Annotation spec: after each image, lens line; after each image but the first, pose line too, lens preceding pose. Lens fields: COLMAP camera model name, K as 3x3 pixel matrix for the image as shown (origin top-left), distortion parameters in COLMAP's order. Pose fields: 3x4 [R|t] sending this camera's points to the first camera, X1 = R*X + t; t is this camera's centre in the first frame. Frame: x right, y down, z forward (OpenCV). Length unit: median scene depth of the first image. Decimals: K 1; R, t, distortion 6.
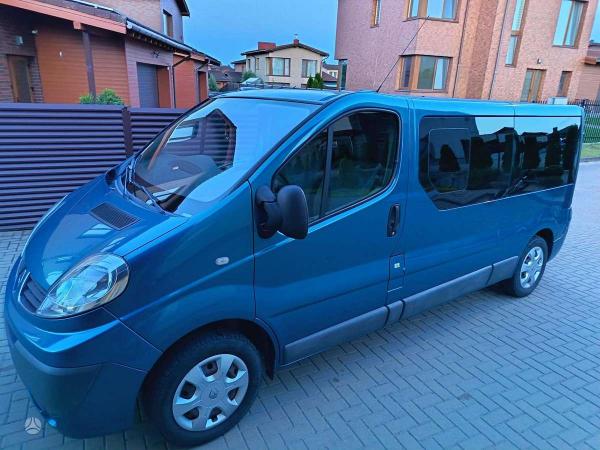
lens RADIAL K [[421.8, 0, 300.0], [0, 421.8, 225.0], [0, 0, 1]] dist [0.041642, -0.028402]
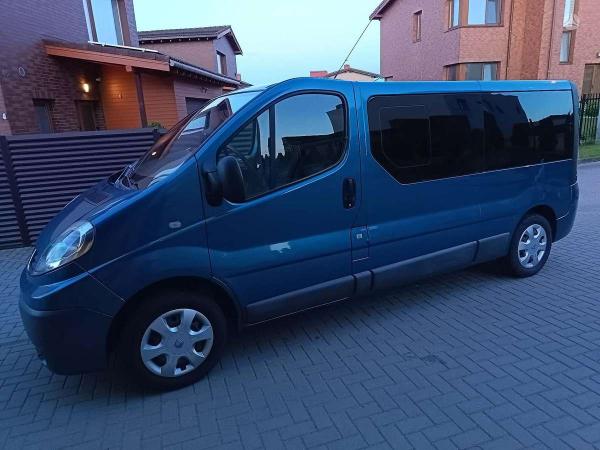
lens RADIAL K [[421.8, 0, 300.0], [0, 421.8, 225.0], [0, 0, 1]] dist [0.041642, -0.028402]
pose [[0.986616, -0.055957, -0.153158, 0.128123], [0.046743, 0.996911, -0.063116, 0.066682], [0.156216, 0.055113, 0.986184, -0.041199]]
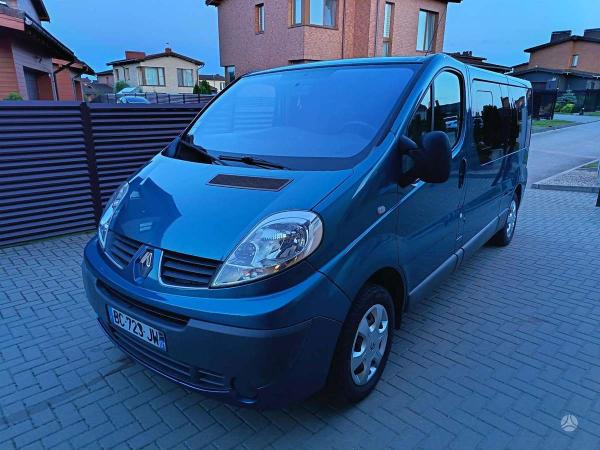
lens RADIAL K [[421.8, 0, 300.0], [0, 421.8, 225.0], [0, 0, 1]] dist [0.041642, -0.028402]
pose [[0.955662, -0.117693, 0.269922, -0.246952], [0.123837, 0.992286, -0.005784, 0.039263], [-0.267159, 0.038954, 0.962865, 0.024448]]
